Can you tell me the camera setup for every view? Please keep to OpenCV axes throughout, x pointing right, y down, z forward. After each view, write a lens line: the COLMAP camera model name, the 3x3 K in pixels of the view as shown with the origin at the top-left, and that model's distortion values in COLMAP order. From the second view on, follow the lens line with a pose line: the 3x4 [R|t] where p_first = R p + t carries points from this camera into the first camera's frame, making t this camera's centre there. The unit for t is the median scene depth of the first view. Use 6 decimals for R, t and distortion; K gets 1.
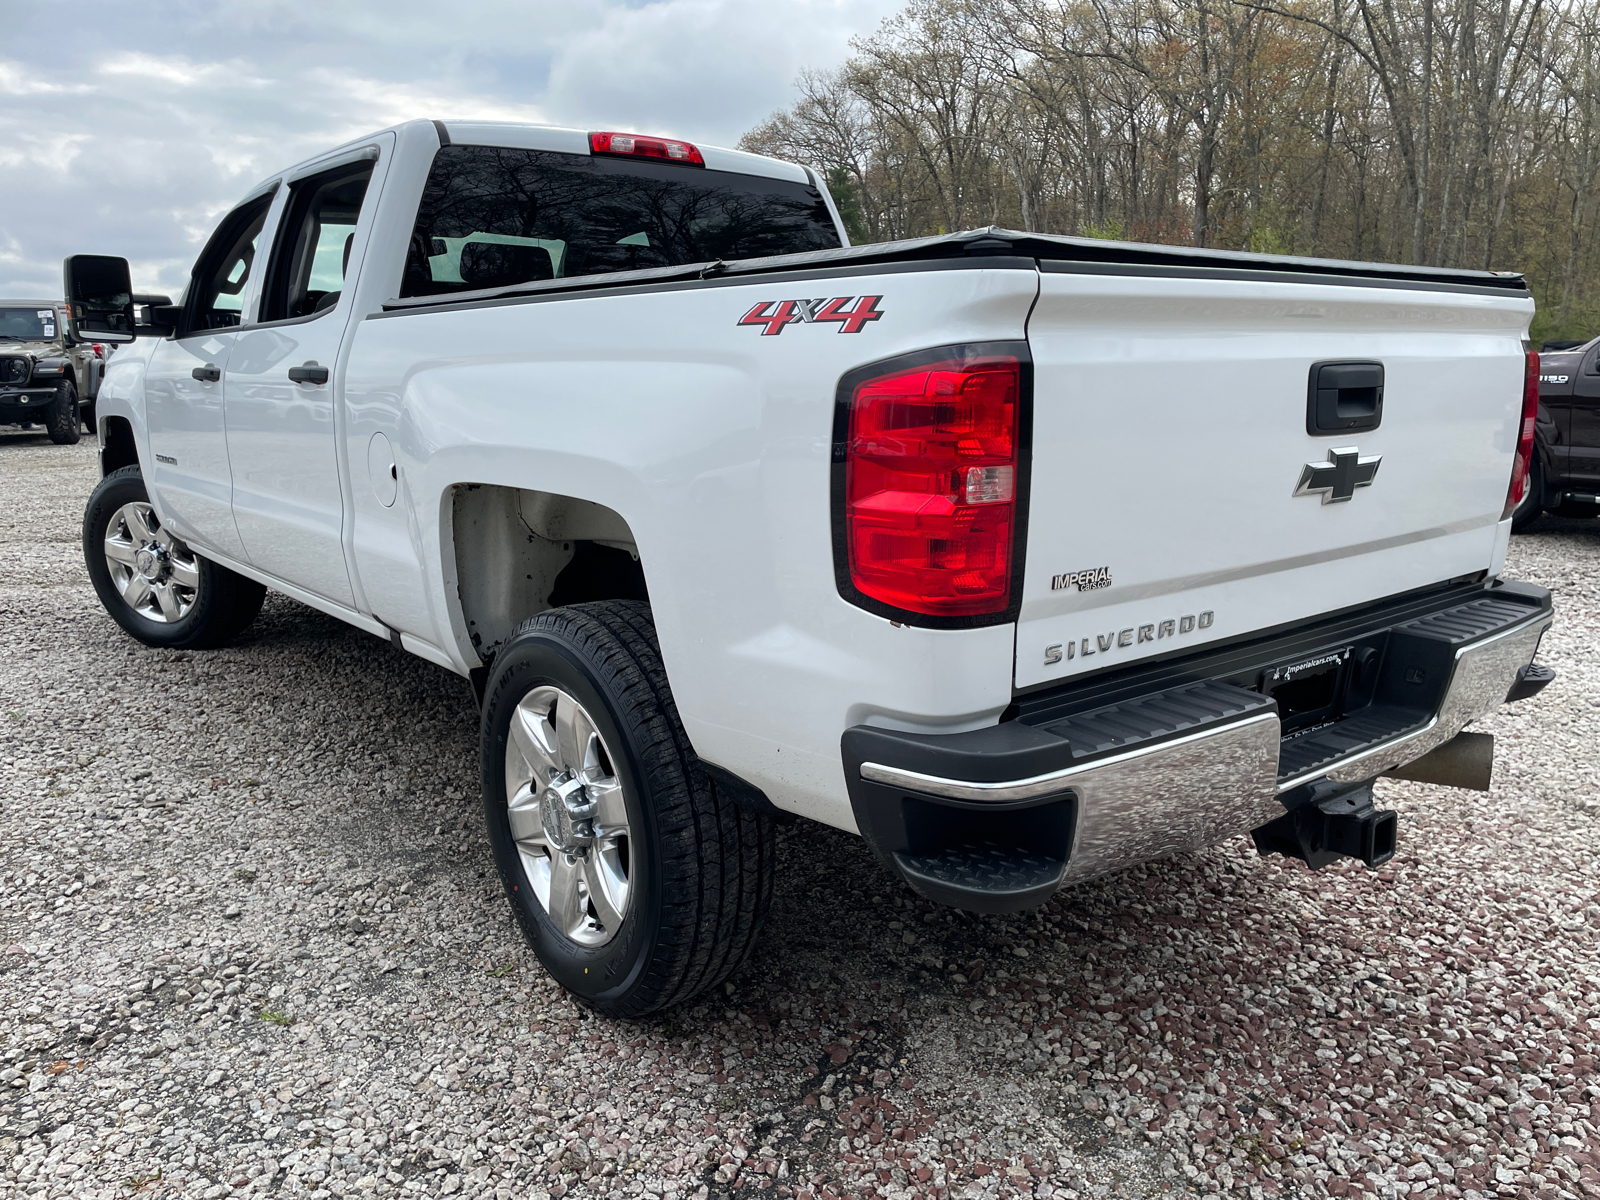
lens RADIAL K [[1220.6, 0, 800.0], [0, 1220.6, 600.0], [0, 0, 1]] dist [0.093205, -0.126698]
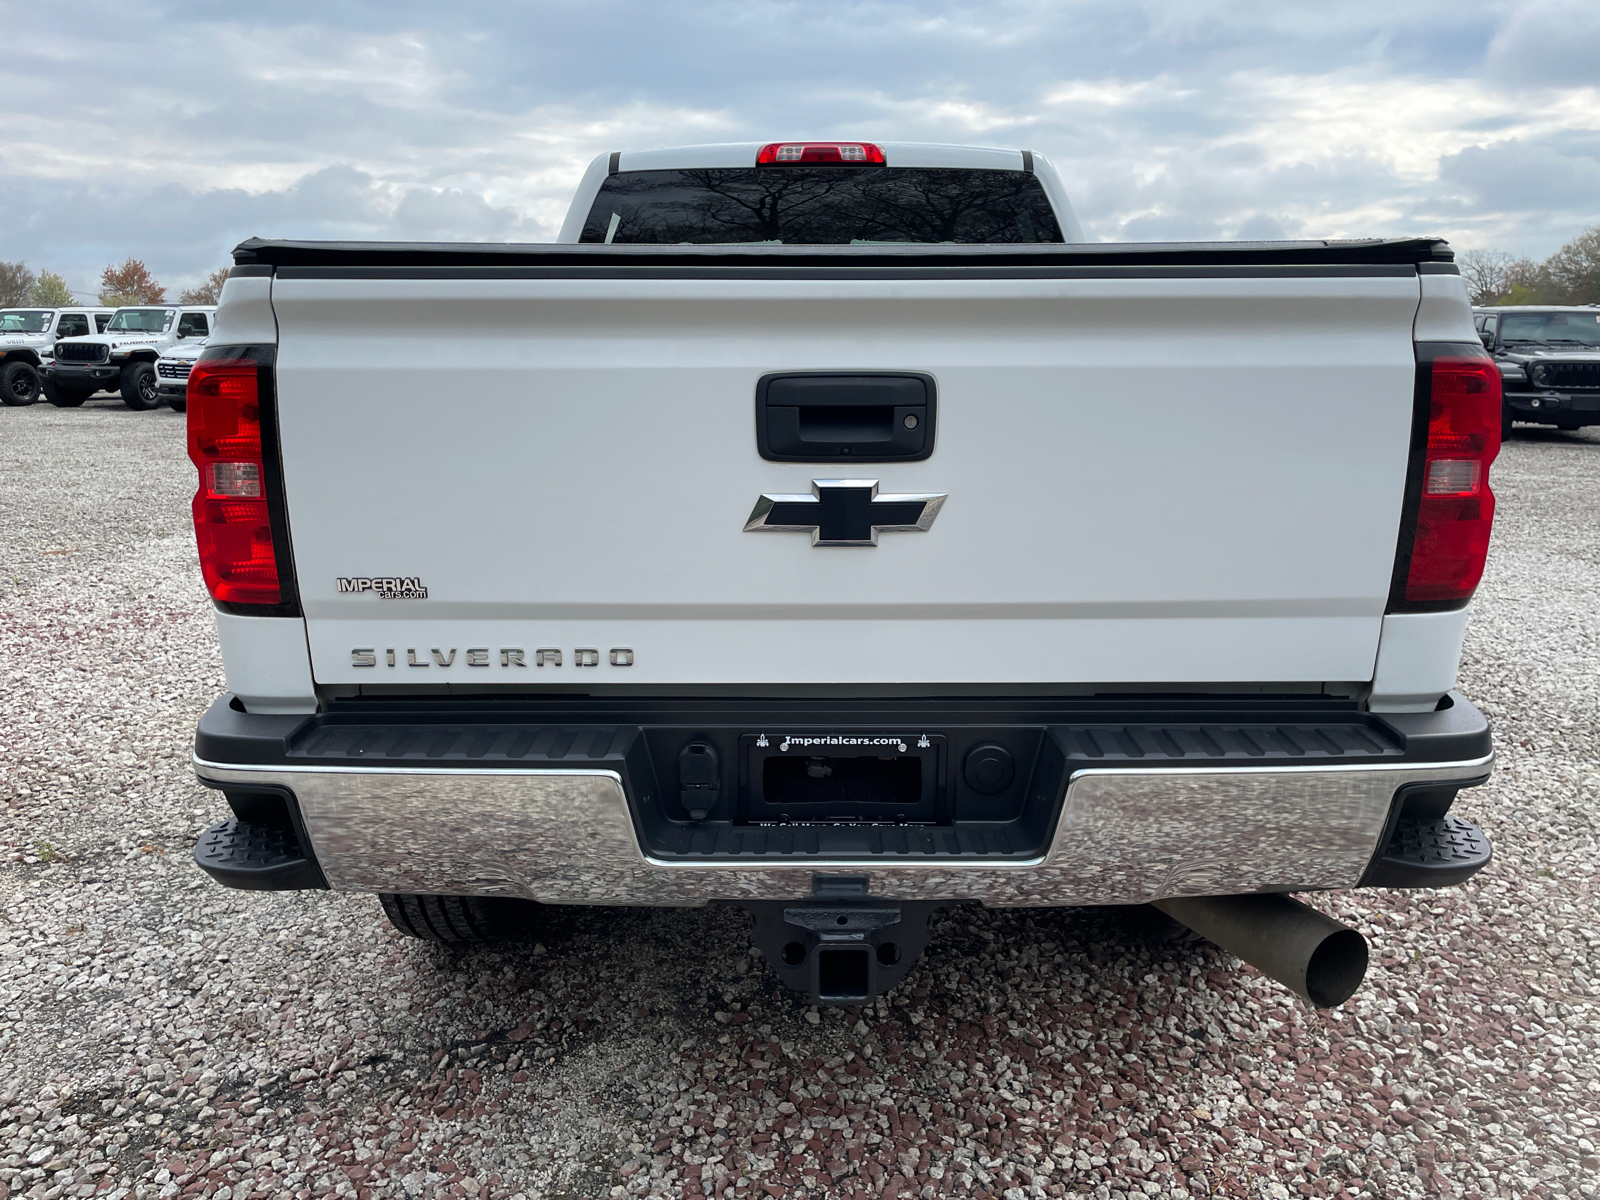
lens RADIAL K [[1223.2, 0, 826.7], [0, 1223.2, 595.4], [0, 0, 1]] dist [0.092529, -0.123364]
pose [[0.773866, 0.123869, -0.621118, 0.855087], [-0.125729, 0.991216, 0.041028, -0.072547], [0.620744, 0.046342, 0.782643, 0.338225]]
